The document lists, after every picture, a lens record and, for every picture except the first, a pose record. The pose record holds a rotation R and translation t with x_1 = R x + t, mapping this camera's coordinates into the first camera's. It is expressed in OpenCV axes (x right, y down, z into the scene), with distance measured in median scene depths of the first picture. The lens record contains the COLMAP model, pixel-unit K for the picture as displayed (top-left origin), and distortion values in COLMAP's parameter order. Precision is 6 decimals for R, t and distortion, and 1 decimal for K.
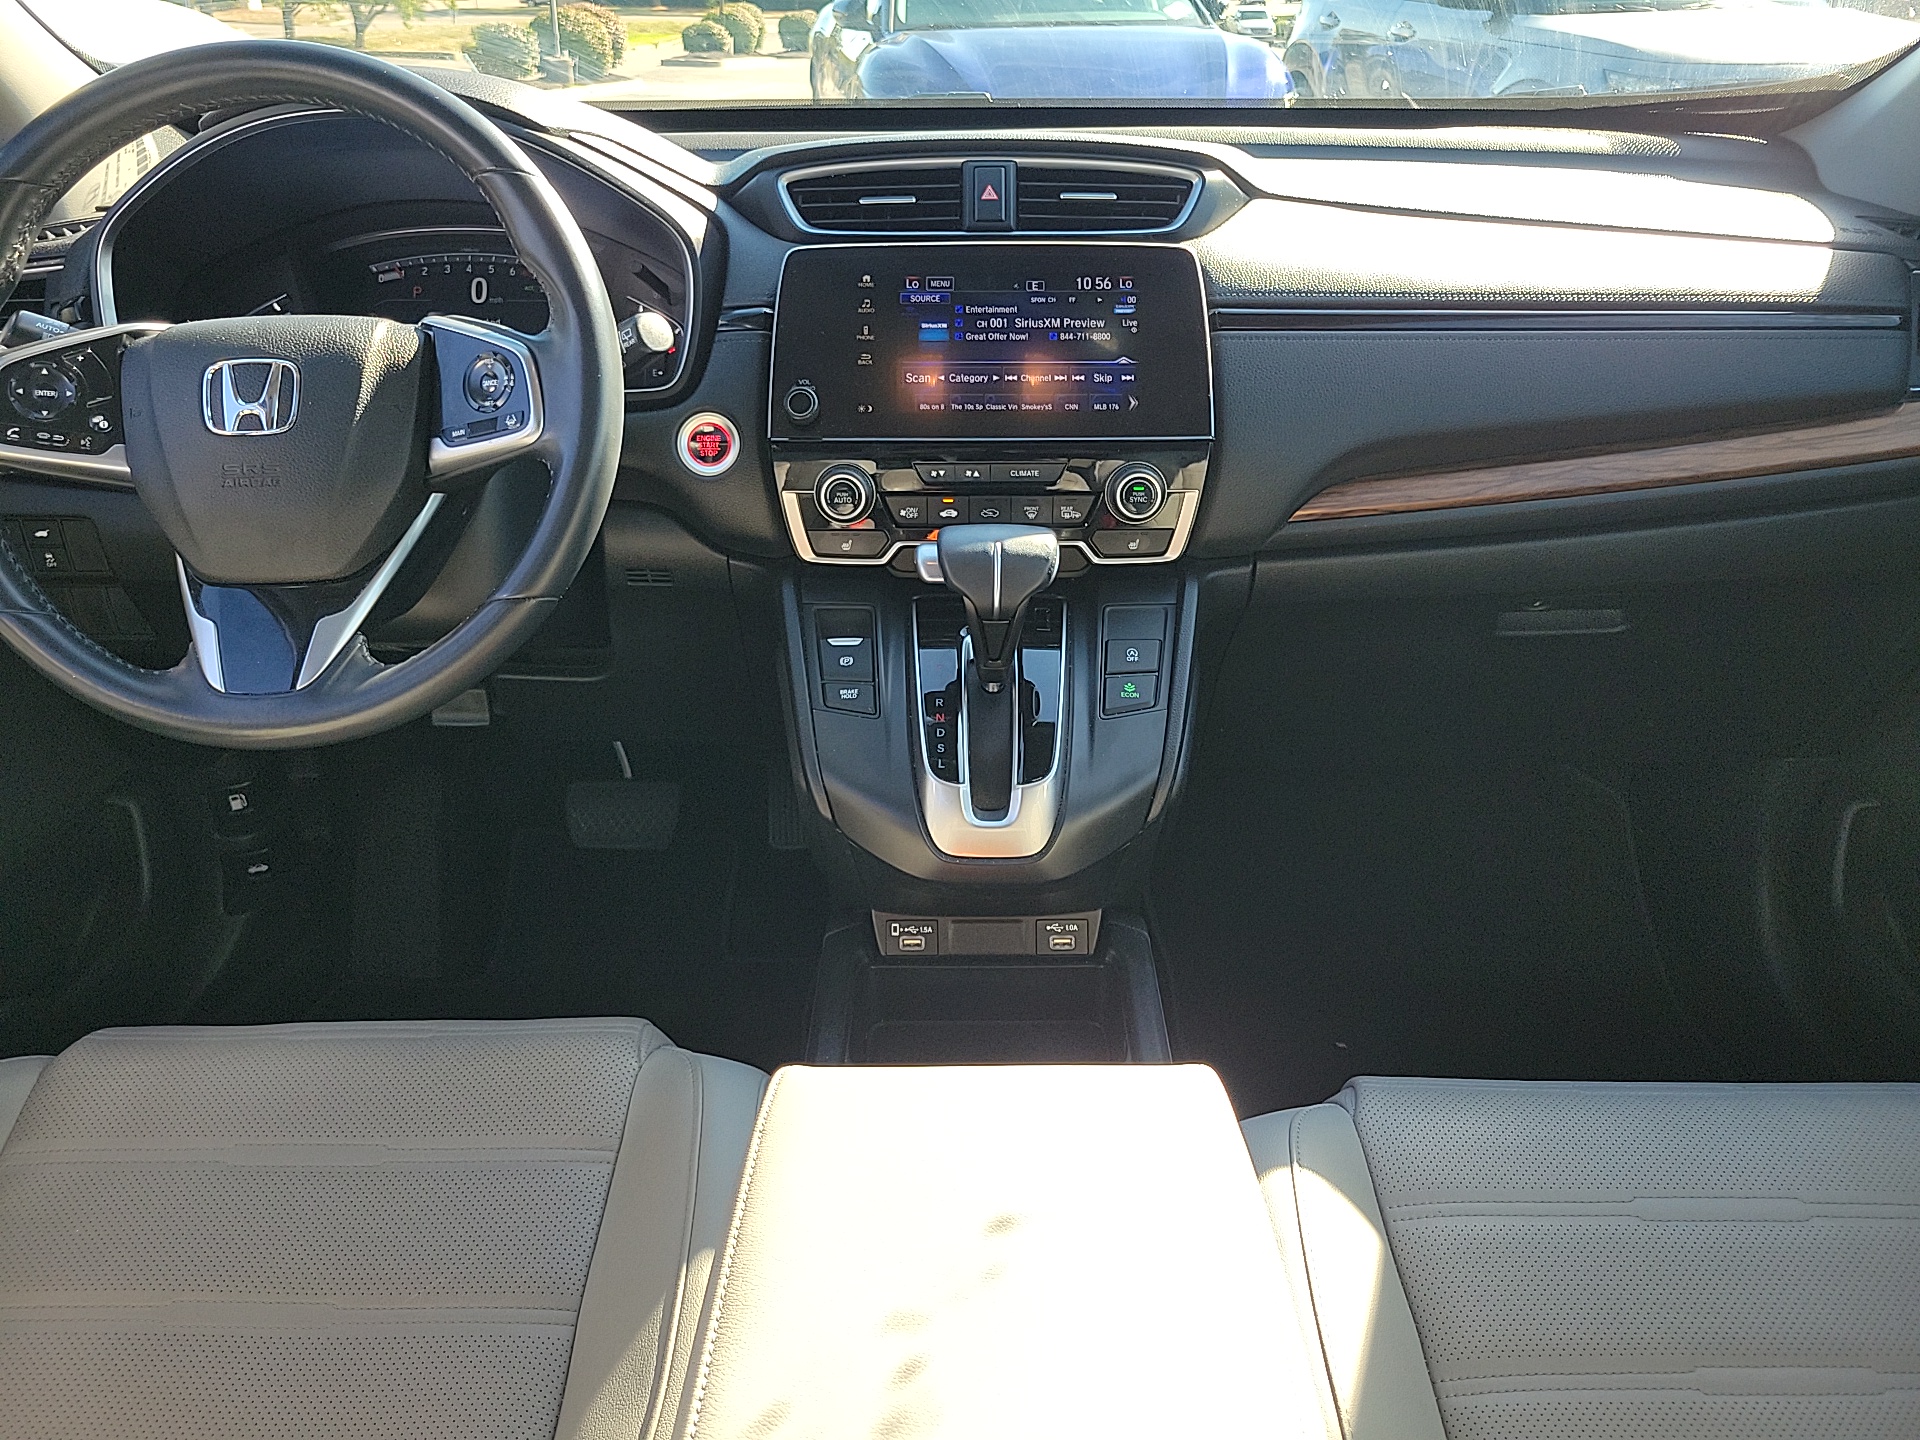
lens RADIAL K [[1480.0, 0, 1001.9], [0, 1480.0, 747.0], [0, 0, 1]] dist [0.022551, -0.013988]
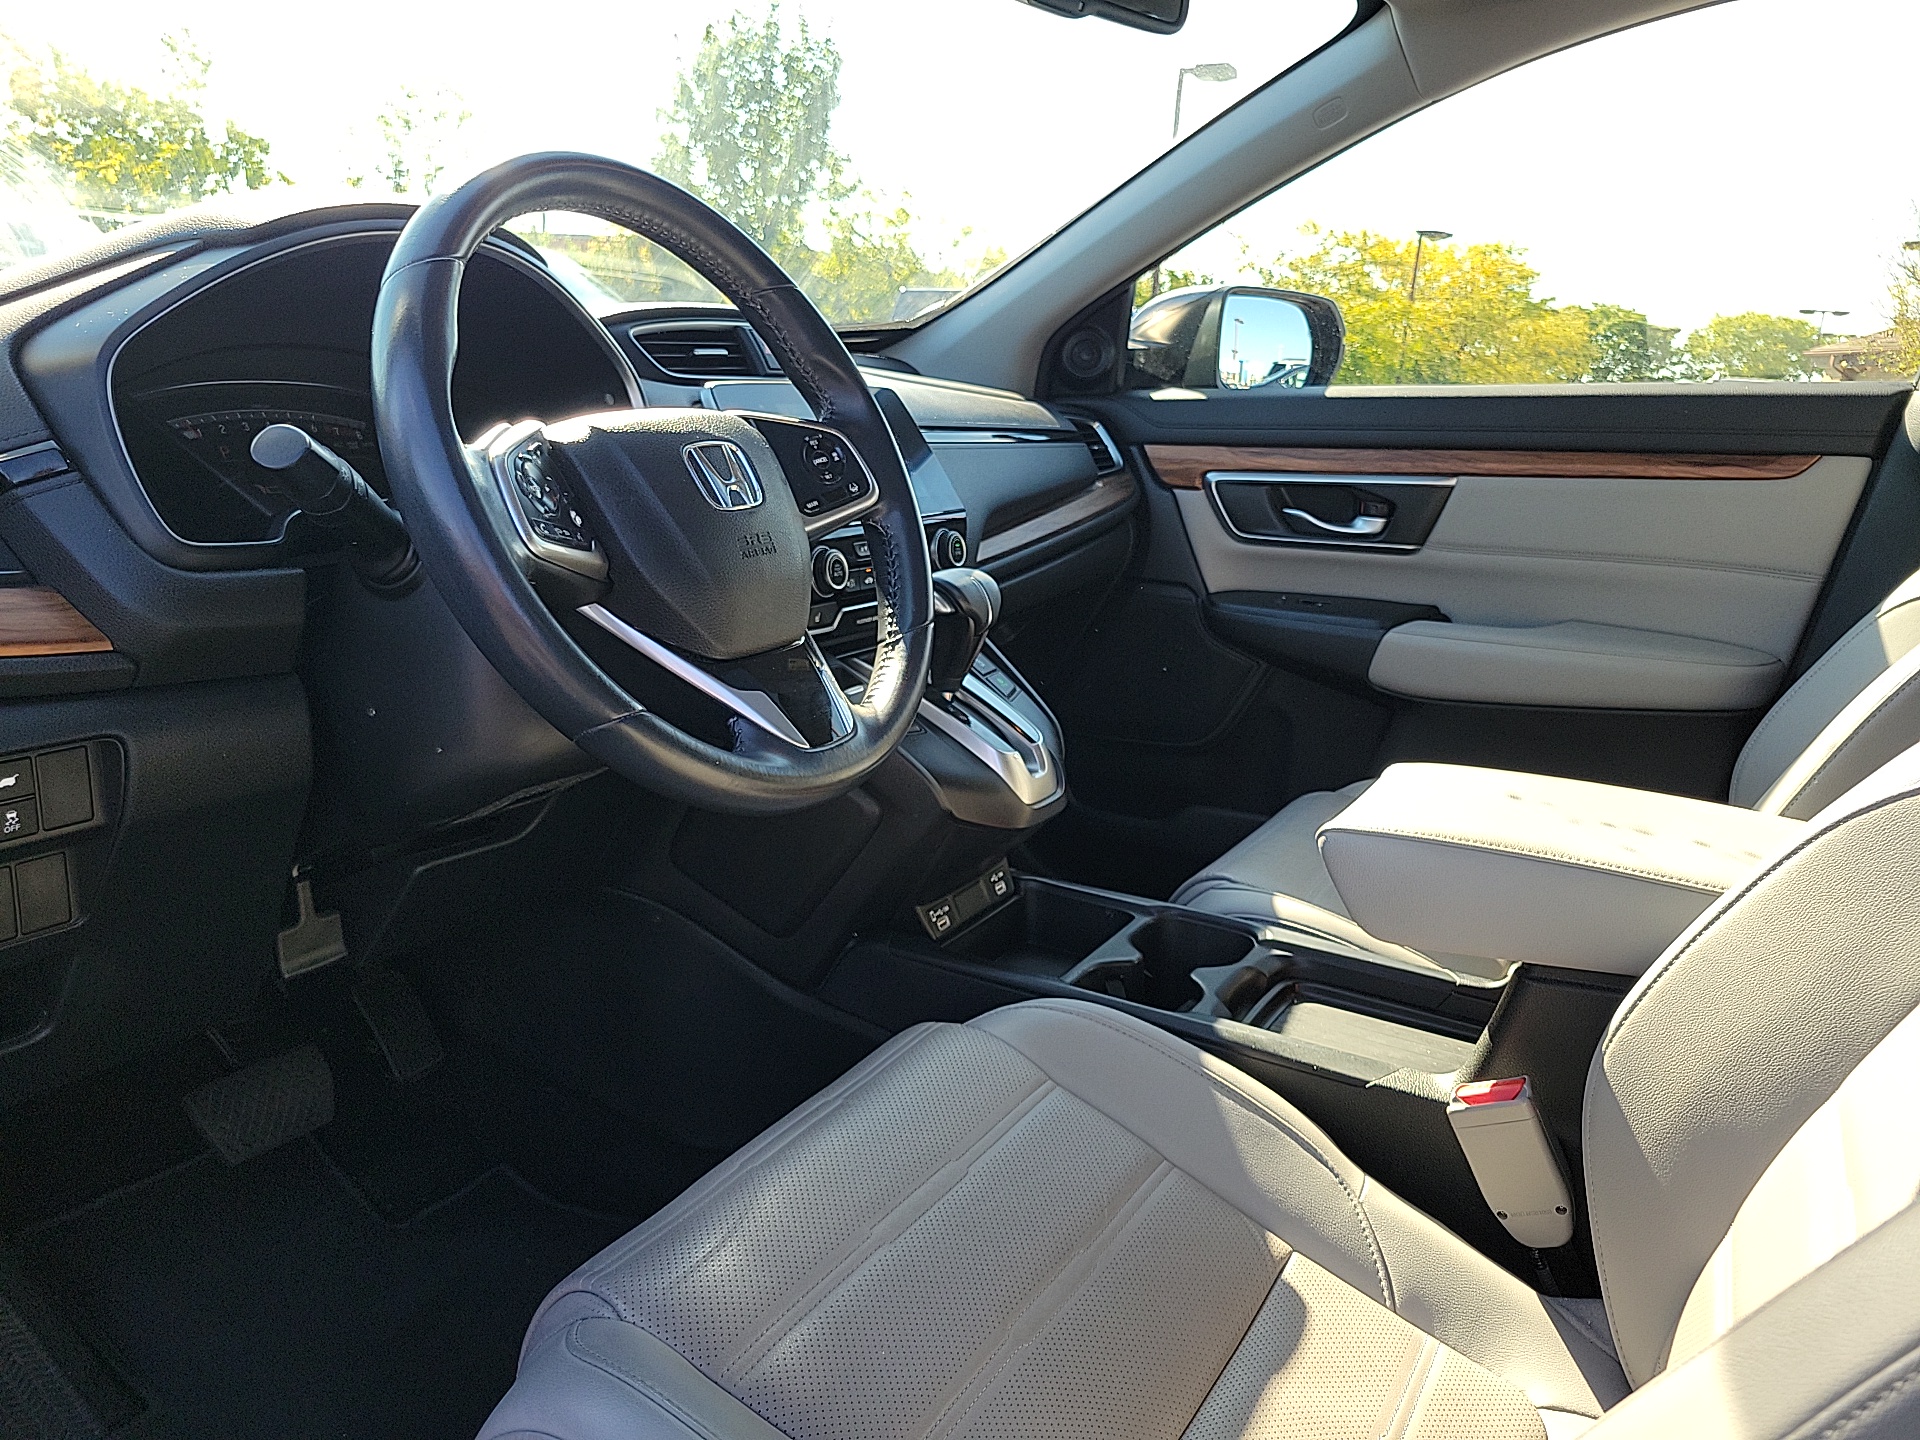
lens RADIAL K [[1480.0, 0, 939.8], [0, 1480.0, 727.3], [0, 0, 1]] dist [0.022551, -0.013988]
pose [[0.493156, -0.182516, 0.850579, -1.108260], [0.356083, 0.934435, -0.005943, -0.011531], [-0.793726, 0.305808, 0.525814, 0.331357]]
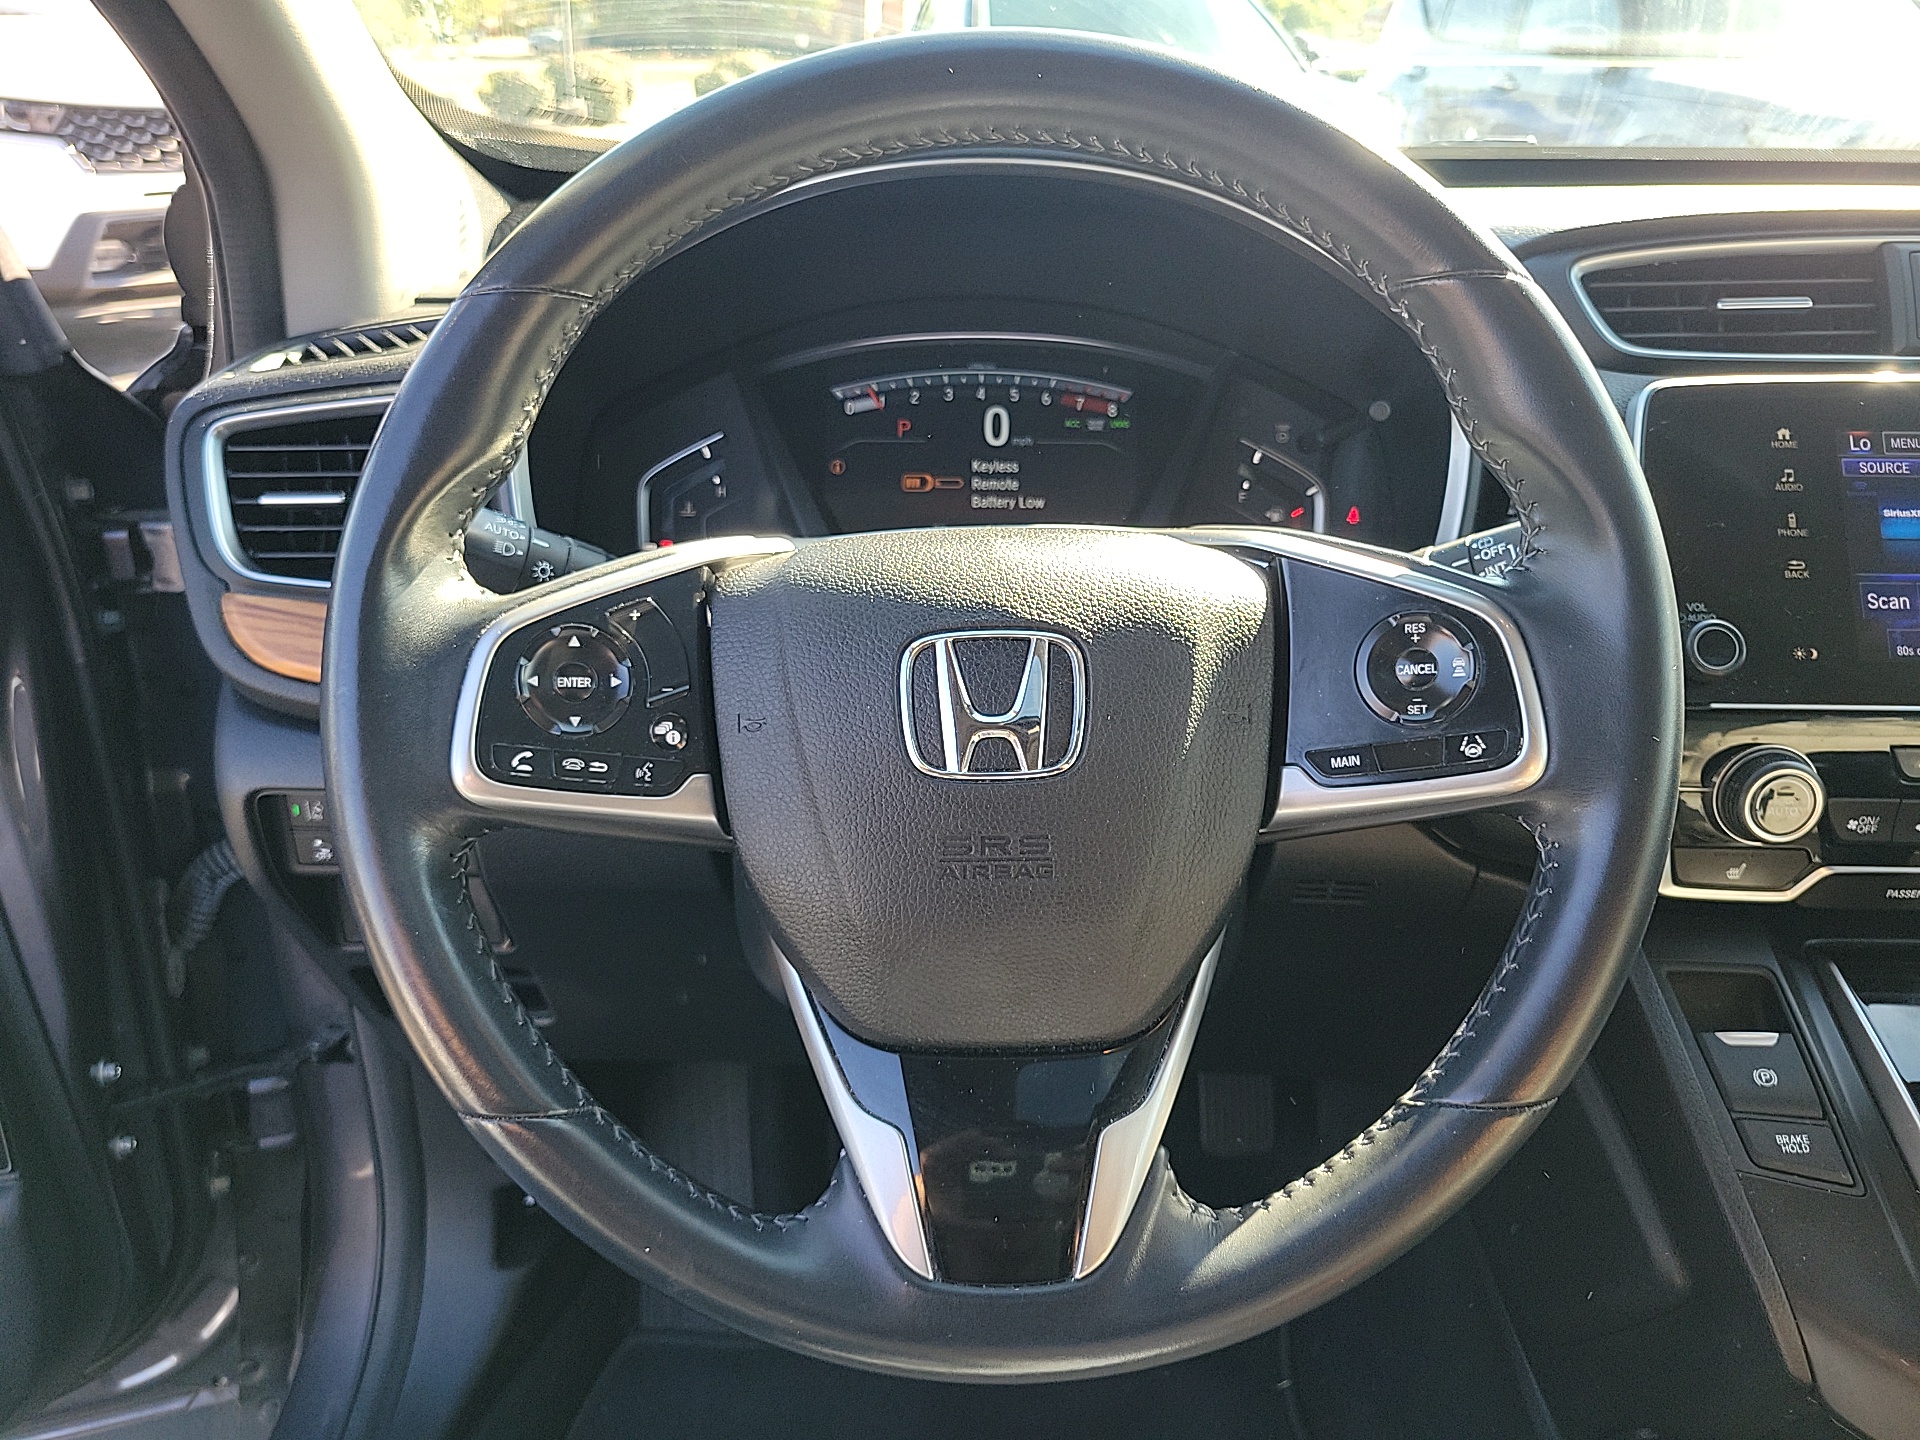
lens RADIAL K [[1480.0, 0, 954.6], [0, 1480.0, 726.2], [0, 0, 1]] dist [0.022551, -0.013988]
pose [[0.999907, 0.009489, -0.009836, -0.426429], [-0.009872, 0.999164, -0.039675, -0.172217], [0.009451, 0.039768, 0.999164, 0.402446]]
